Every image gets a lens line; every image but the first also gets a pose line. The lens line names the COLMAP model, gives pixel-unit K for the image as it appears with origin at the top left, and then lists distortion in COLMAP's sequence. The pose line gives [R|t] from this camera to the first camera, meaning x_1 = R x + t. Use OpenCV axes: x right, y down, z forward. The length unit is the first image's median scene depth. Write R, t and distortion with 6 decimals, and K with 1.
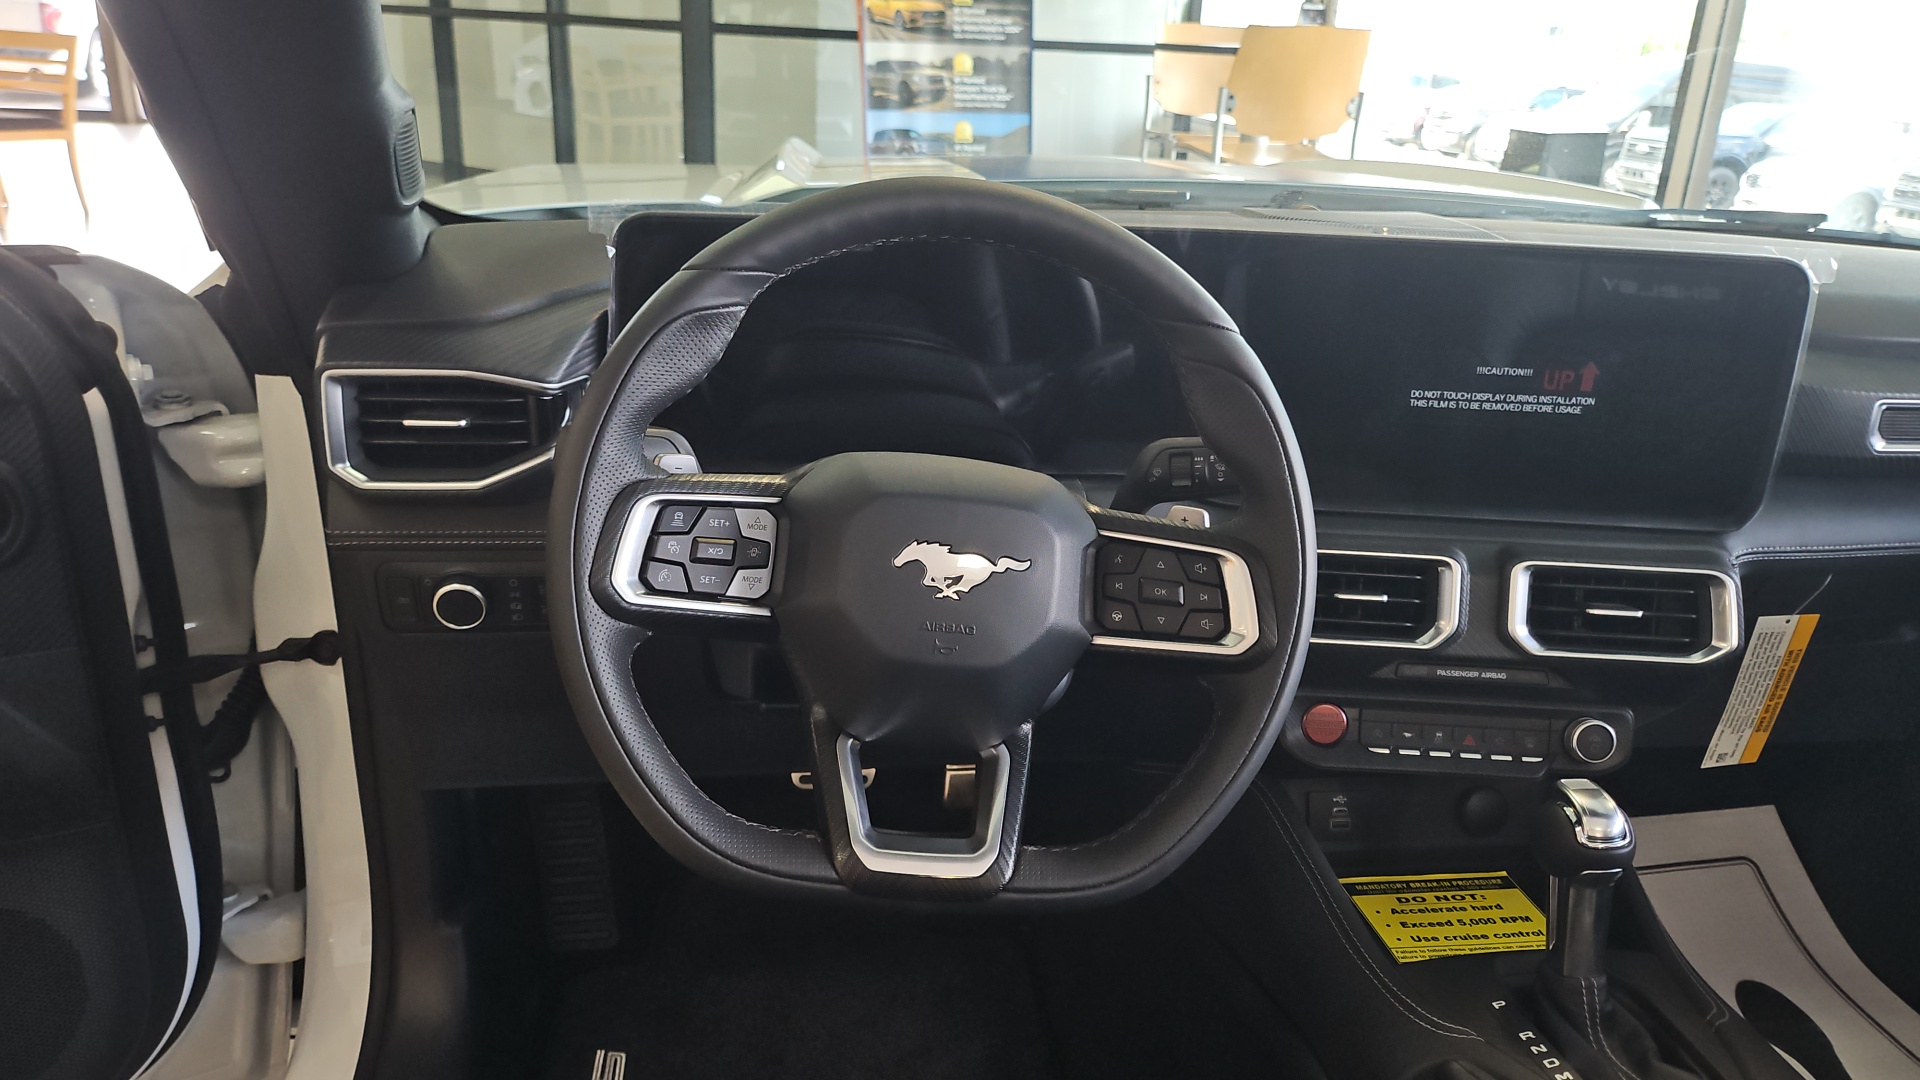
lens RADIAL K [[1344.5, 0, 951.4], [0, 1344.5, 528.6], [0, 0, 1]] dist [0.044973, -0.065692]
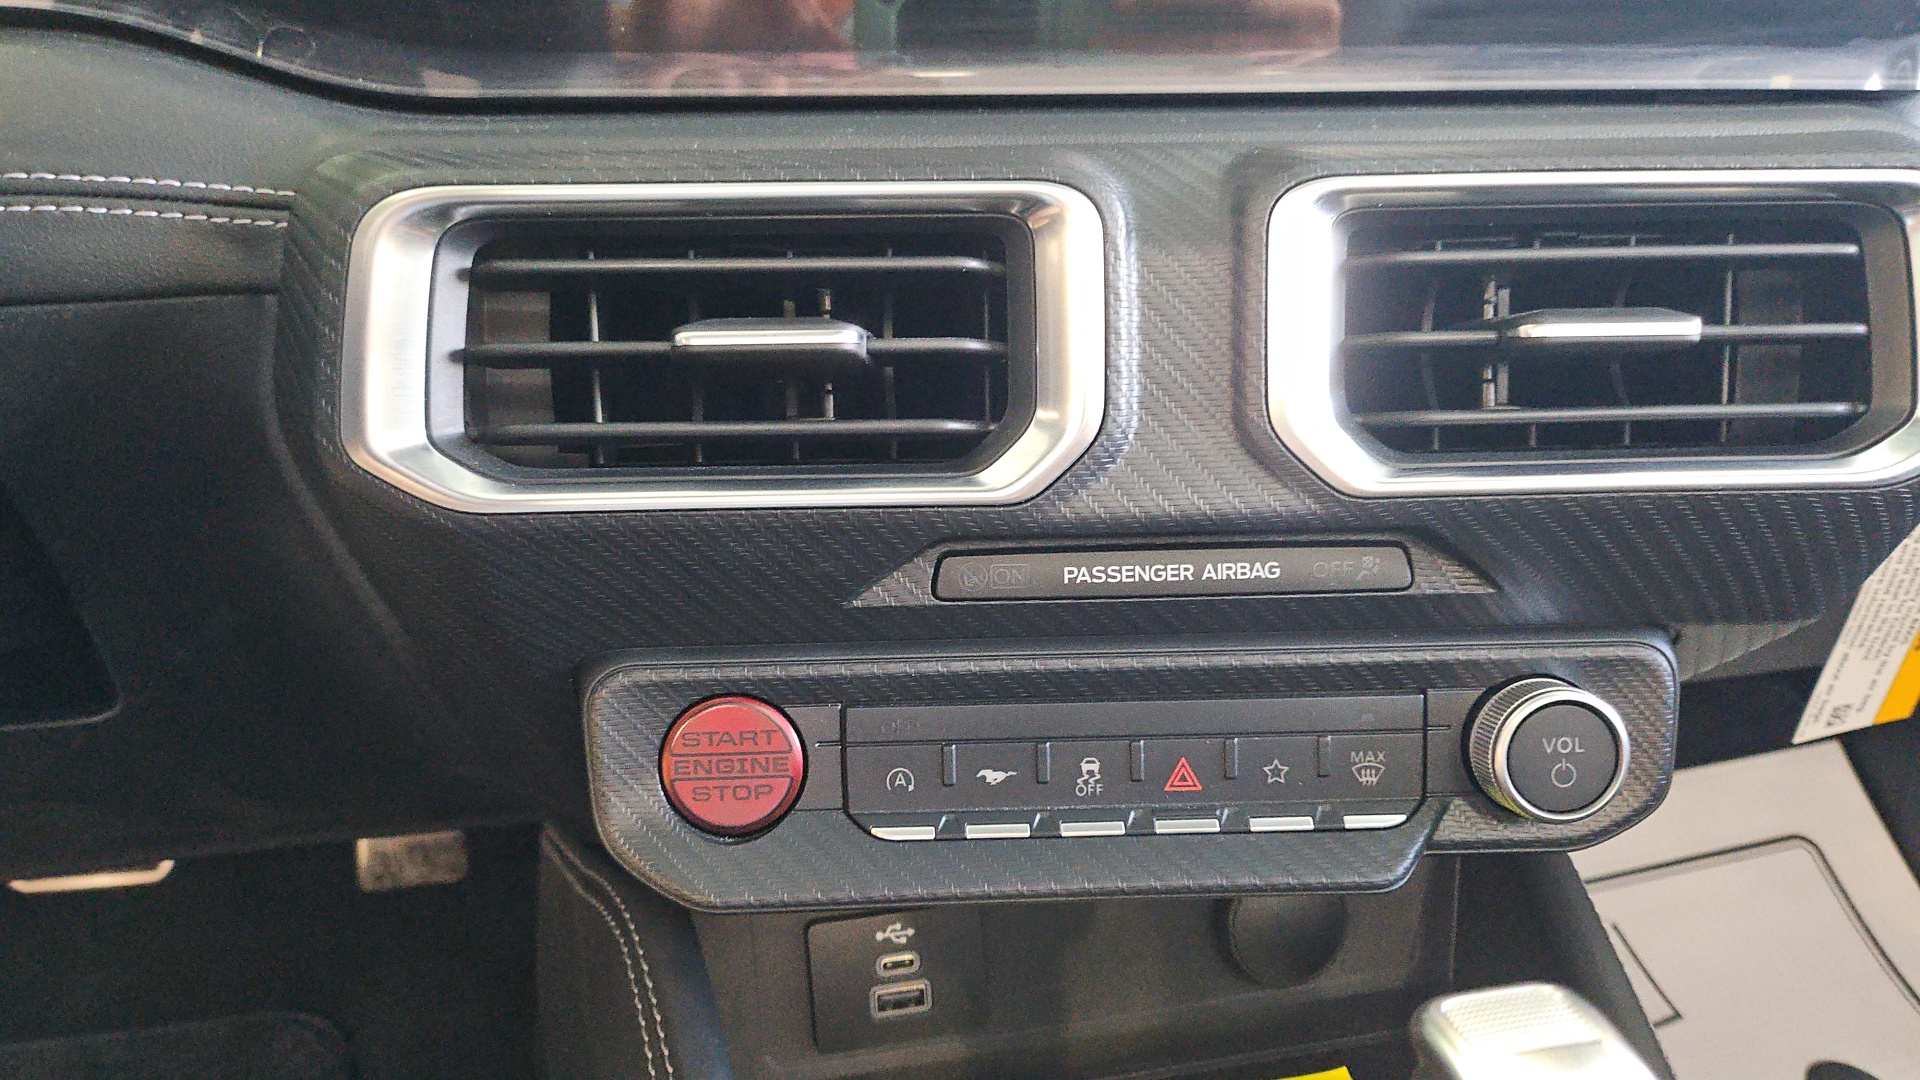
lens RADIAL K [[1344.5, 0, 965.0], [0, 1344.5, 552.5], [0, 0, 1]] dist [0.044973, -0.065692]
pose [[0.996141, -0.075915, 0.044039, 0.370993], [0.072605, 0.994727, 0.072432, 0.088363], [-0.049305, -0.068955, 0.996401, 0.792744]]
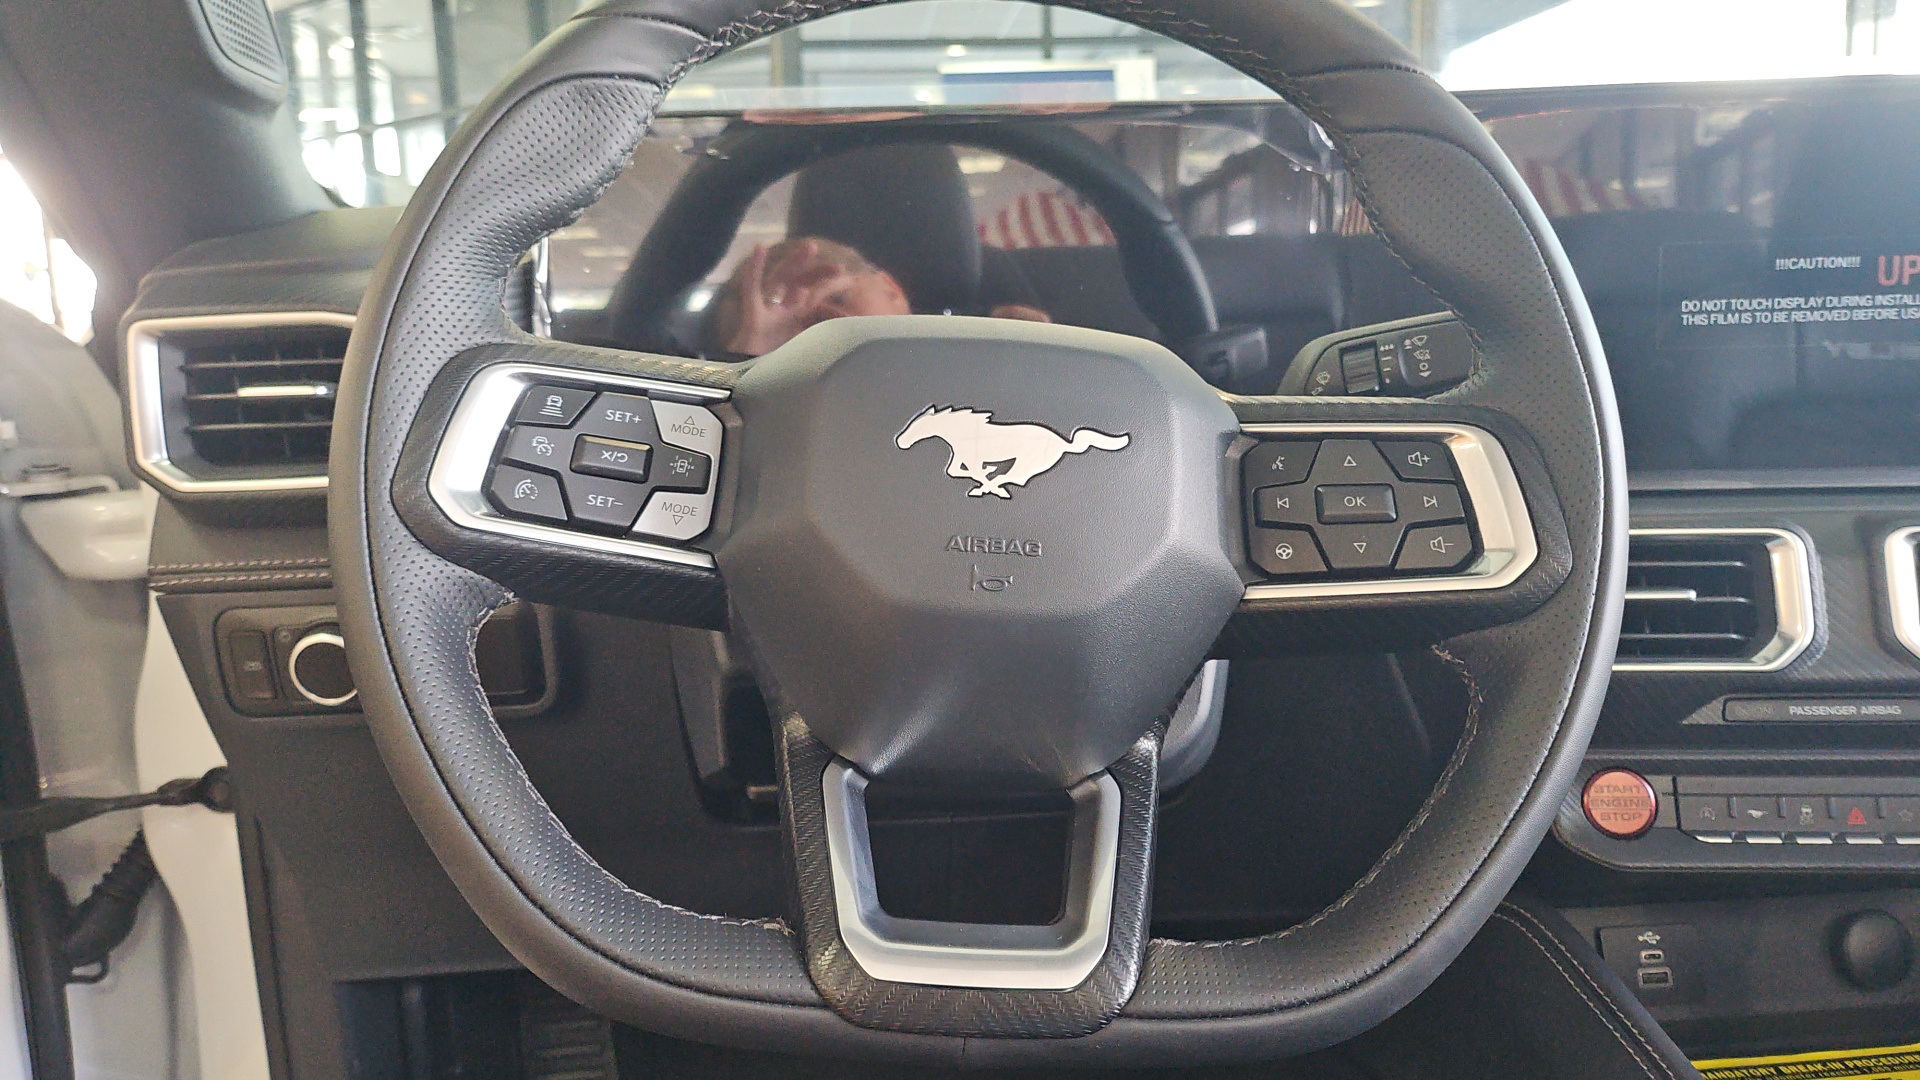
lens RADIAL K [[1344.5, 0, 954.9], [0, 1344.5, 528.6], [0, 0, 1]] dist [0.044973, -0.065692]
pose [[0.994396, -0.063365, -0.084628, 0.025469], [0.045167, 0.978377, -0.201836, 0.153737], [0.095587, 0.196883, 0.975756, 0.356407]]
